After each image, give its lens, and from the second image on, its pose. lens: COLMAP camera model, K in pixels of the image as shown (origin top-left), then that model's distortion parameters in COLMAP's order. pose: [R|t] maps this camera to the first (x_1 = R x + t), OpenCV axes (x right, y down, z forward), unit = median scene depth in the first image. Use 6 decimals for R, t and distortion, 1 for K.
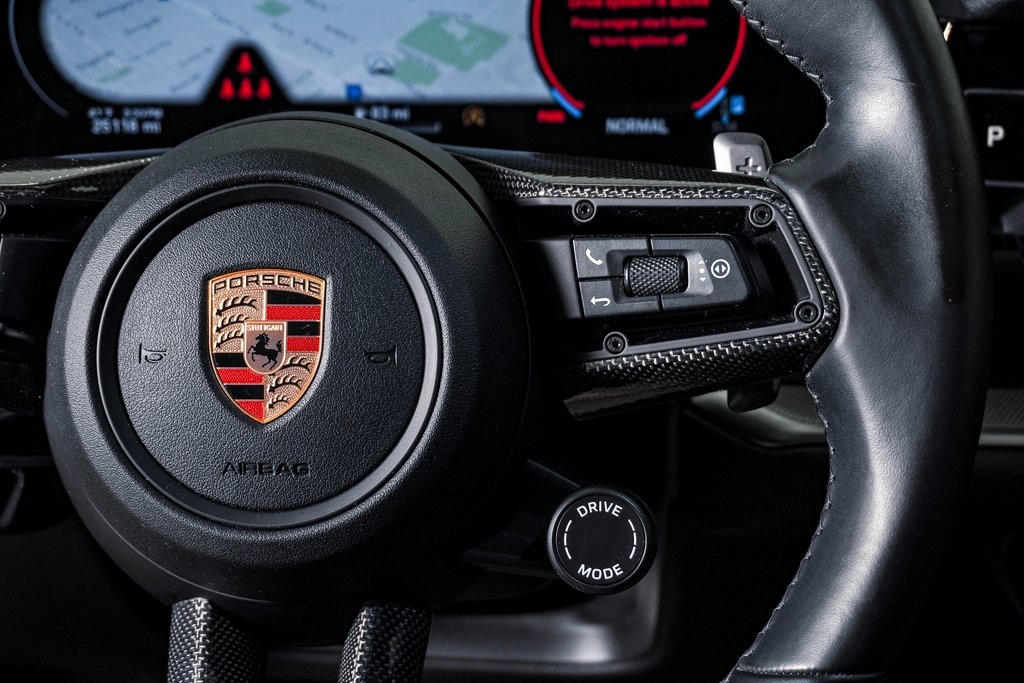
lens RADIAL K [[1606.6, 0, 512.0], [0, 1606.6, 341.5], [0, 0, 1]] dist [0.015509, 0.140897]
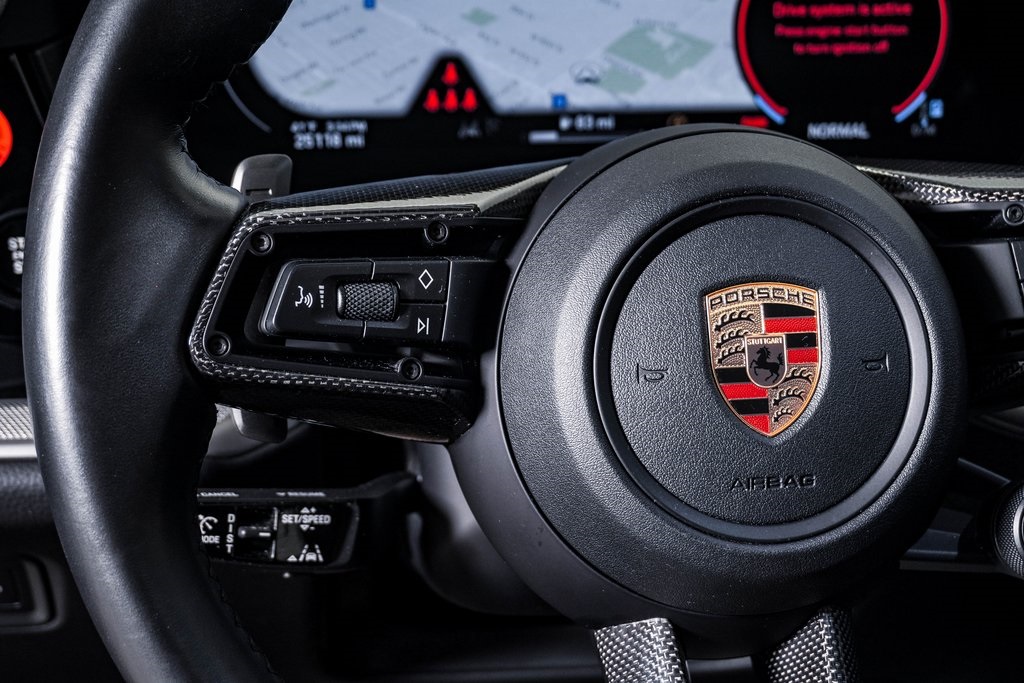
lens RADIAL K [[1606.6, 0, 512.0], [0, 1606.6, 341.5], [0, 0, 1]] dist [0.015509, 0.140897]
pose [[0.974179, -0.046387, 0.220962, -0.420397], [0.046268, 0.998913, 0.005715, -0.017111], [-0.220987, 0.004656, 0.975266, 0.048068]]
